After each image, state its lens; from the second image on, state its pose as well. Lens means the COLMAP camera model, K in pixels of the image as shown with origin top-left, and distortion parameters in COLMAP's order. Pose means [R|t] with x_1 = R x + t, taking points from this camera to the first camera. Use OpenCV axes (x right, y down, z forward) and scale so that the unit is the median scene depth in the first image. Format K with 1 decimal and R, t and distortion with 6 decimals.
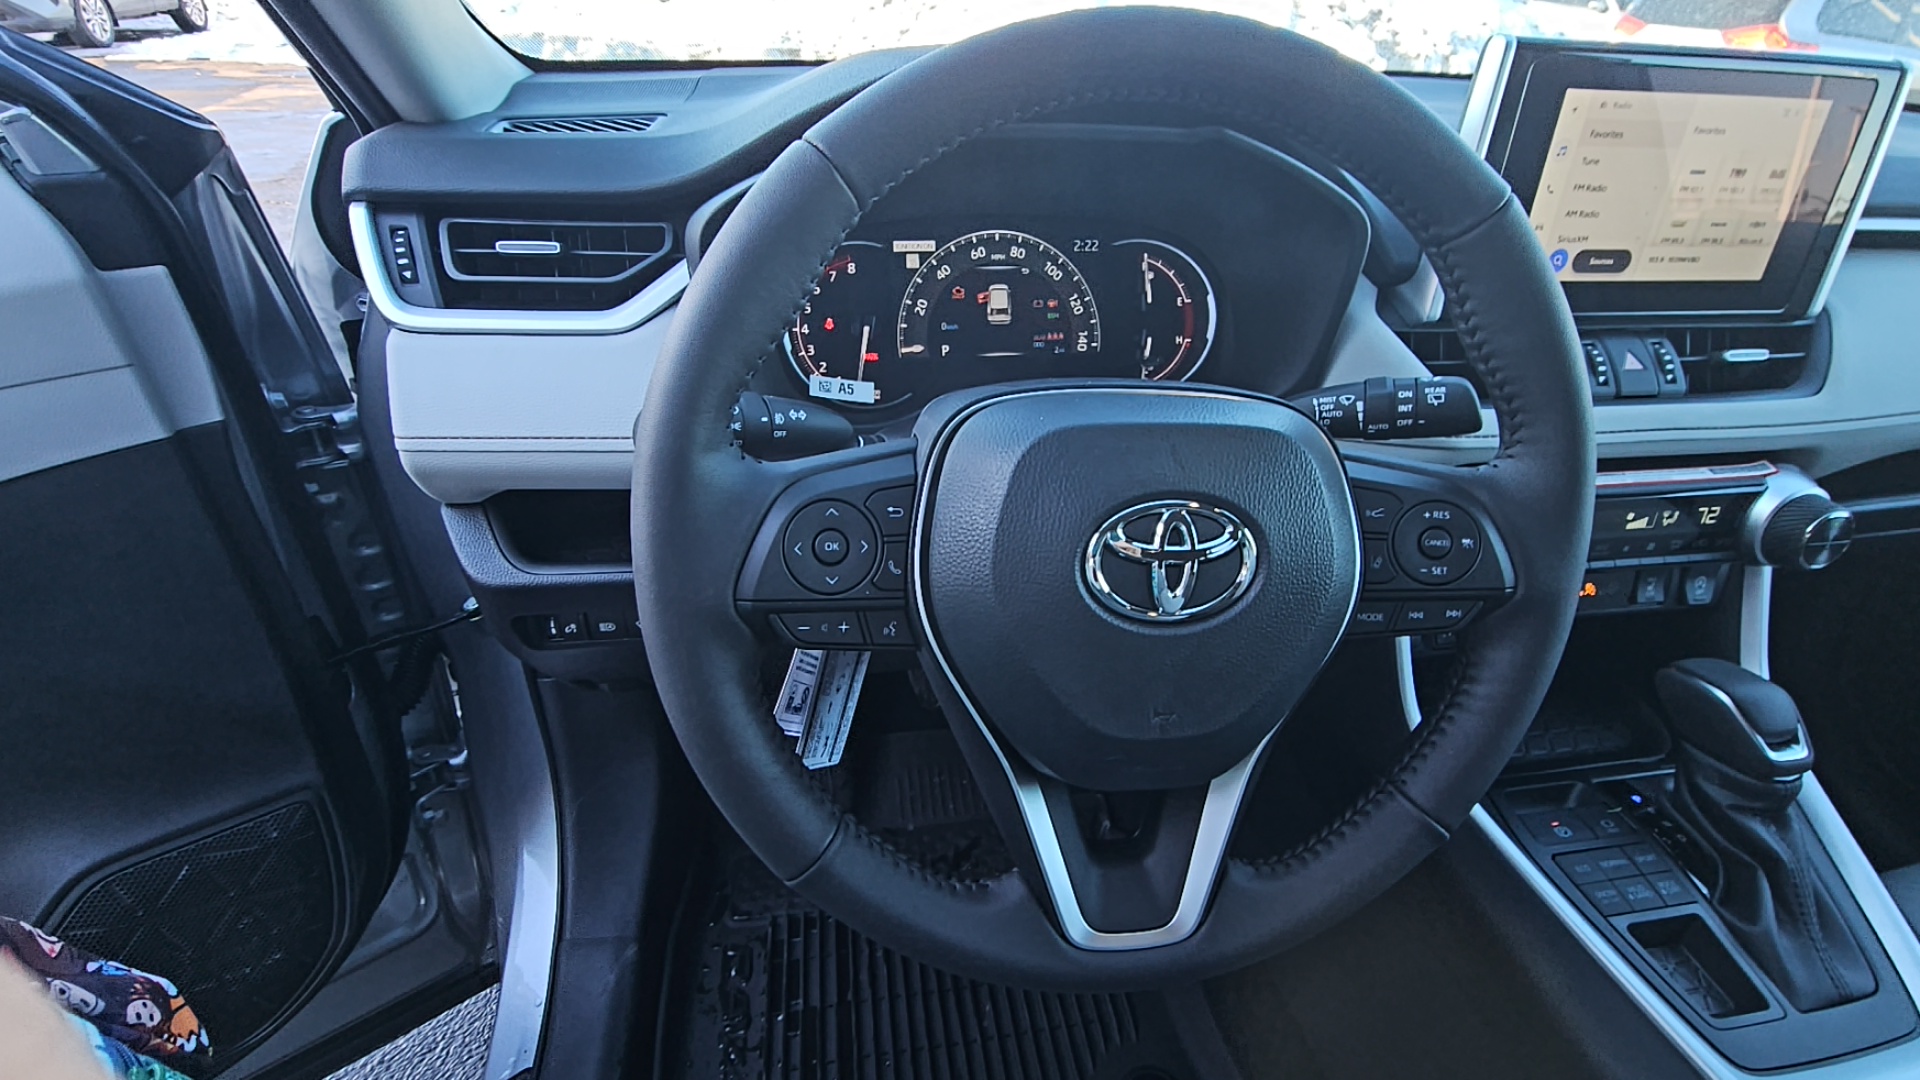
lens RADIAL K [[853.5, 0, 972.7], [0, 853.5, 553.3], [0, 0, 1]] dist [0.007458, -0.006942]
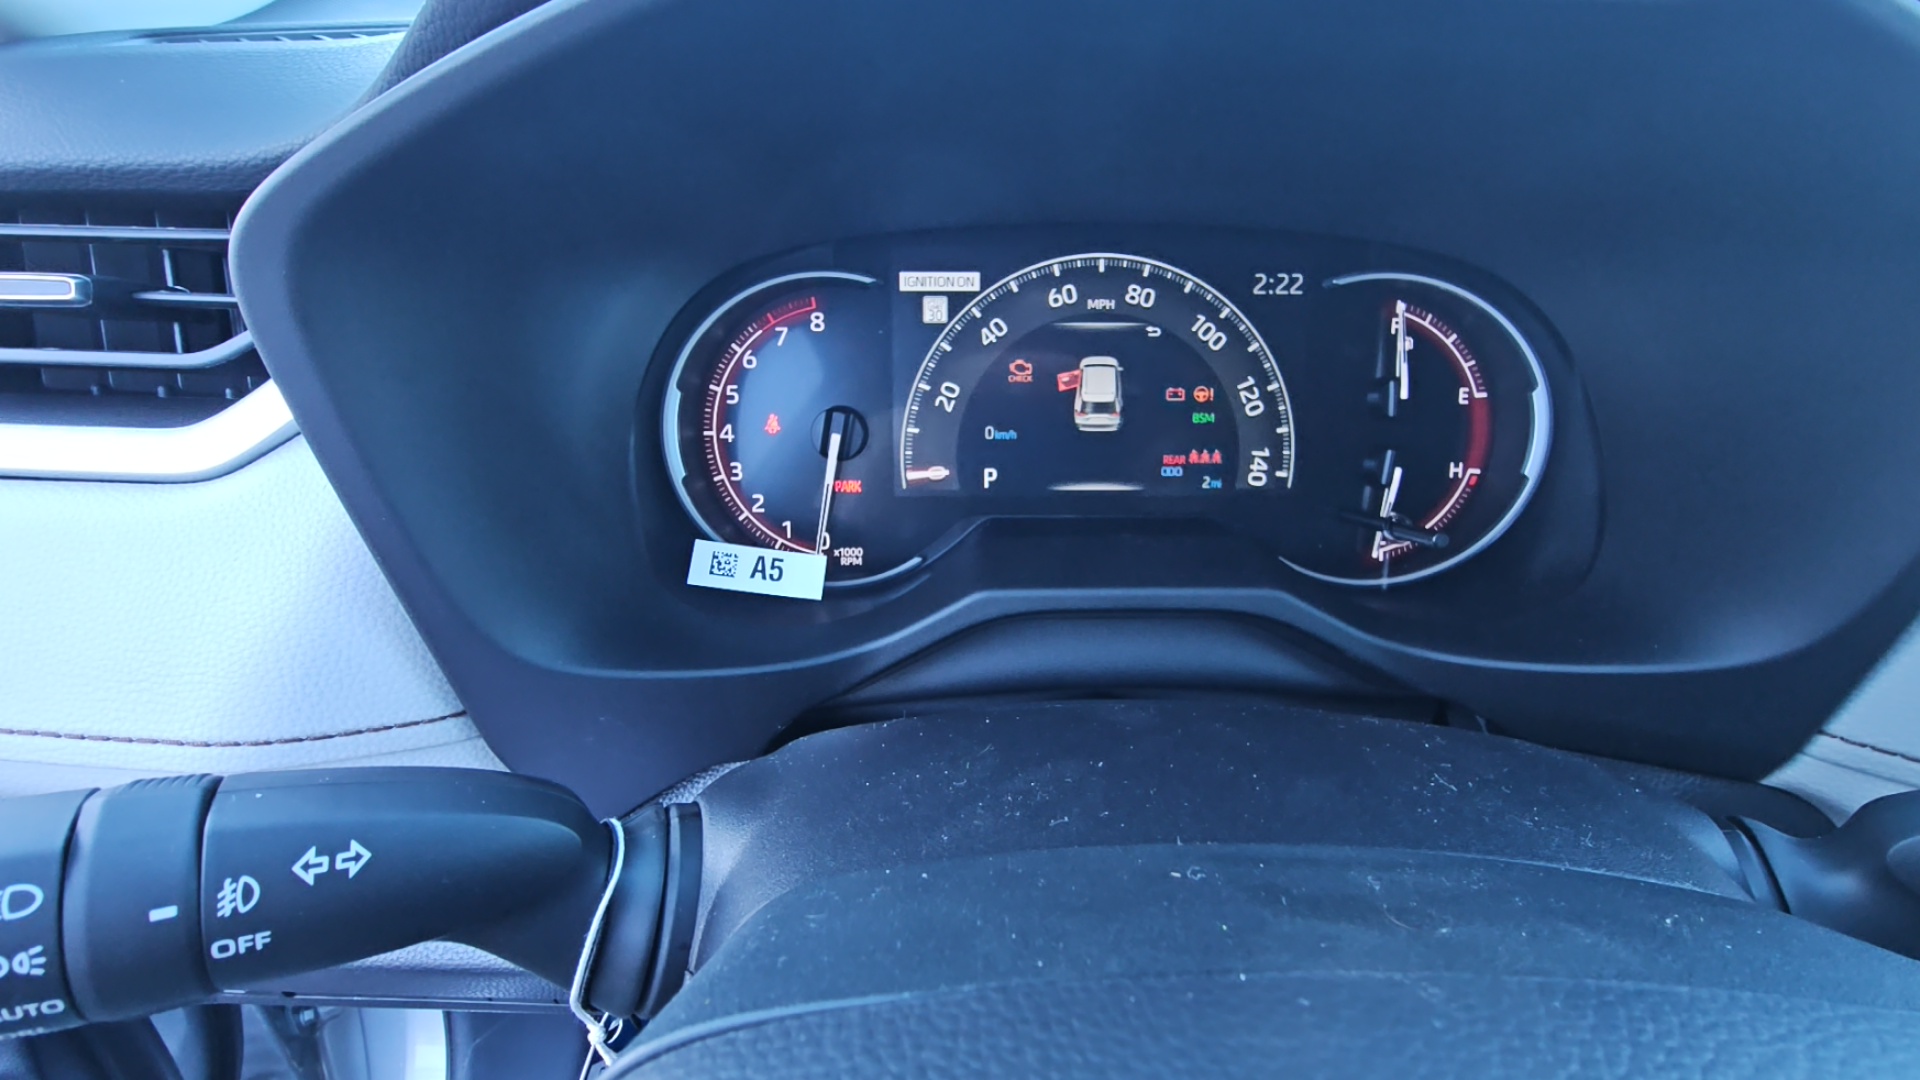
lens RADIAL K [[853.5, 0, 971.0], [0, 853.5, 547.6], [0, 0, 1]] dist [0.007458, -0.006942]
pose [[0.986701, 0.061710, -0.150379, 0.042840], [-0.064659, 0.997798, -0.014798, -0.205897], [0.149134, 0.024325, 0.988518, 0.528191]]
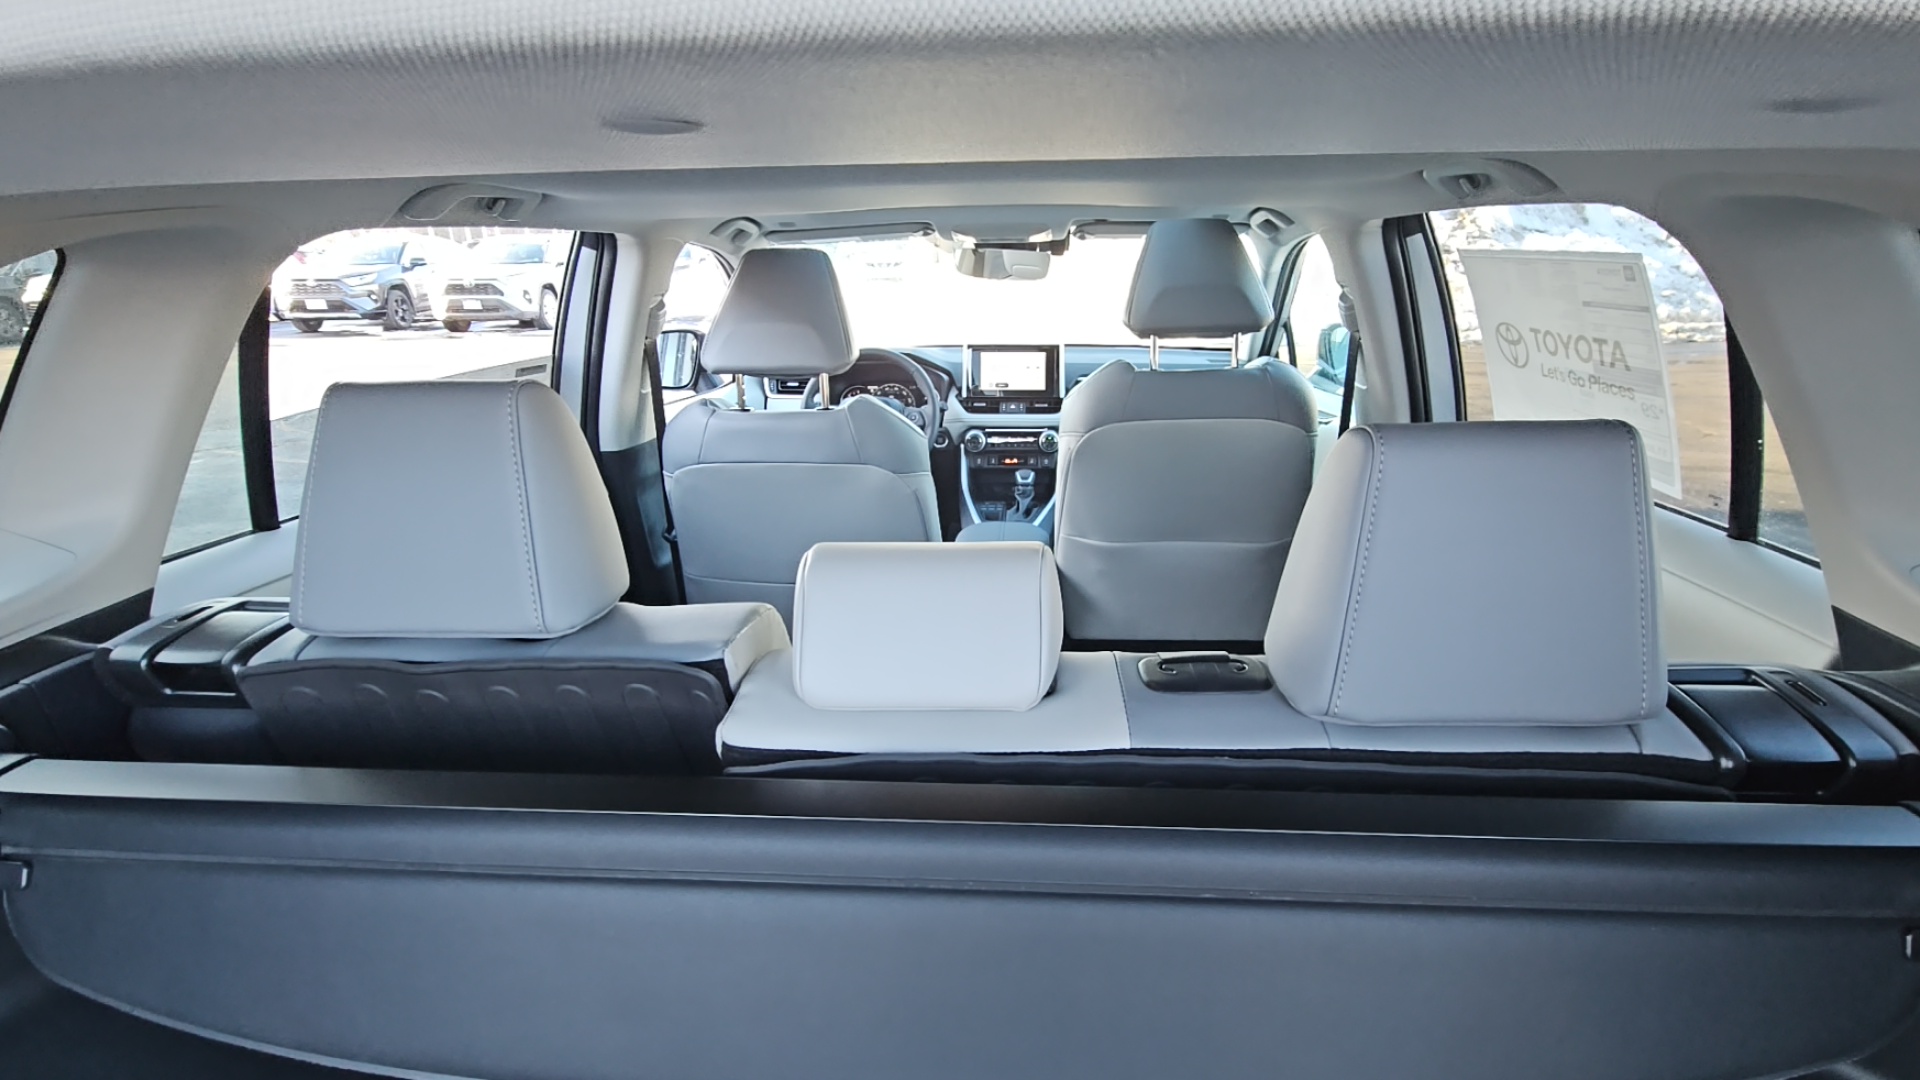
lens RADIAL K [[853.5, 0, 971.6], [0, 853.5, 556.8], [0, 0, 1]] dist [0.007458, -0.006942]
pose [[0.968908, 0.030149, -0.245579, 1.672112], [-0.088709, 0.968891, -0.231044, 1.592279], [0.230974, 0.245645, 0.941440, -3.073363]]
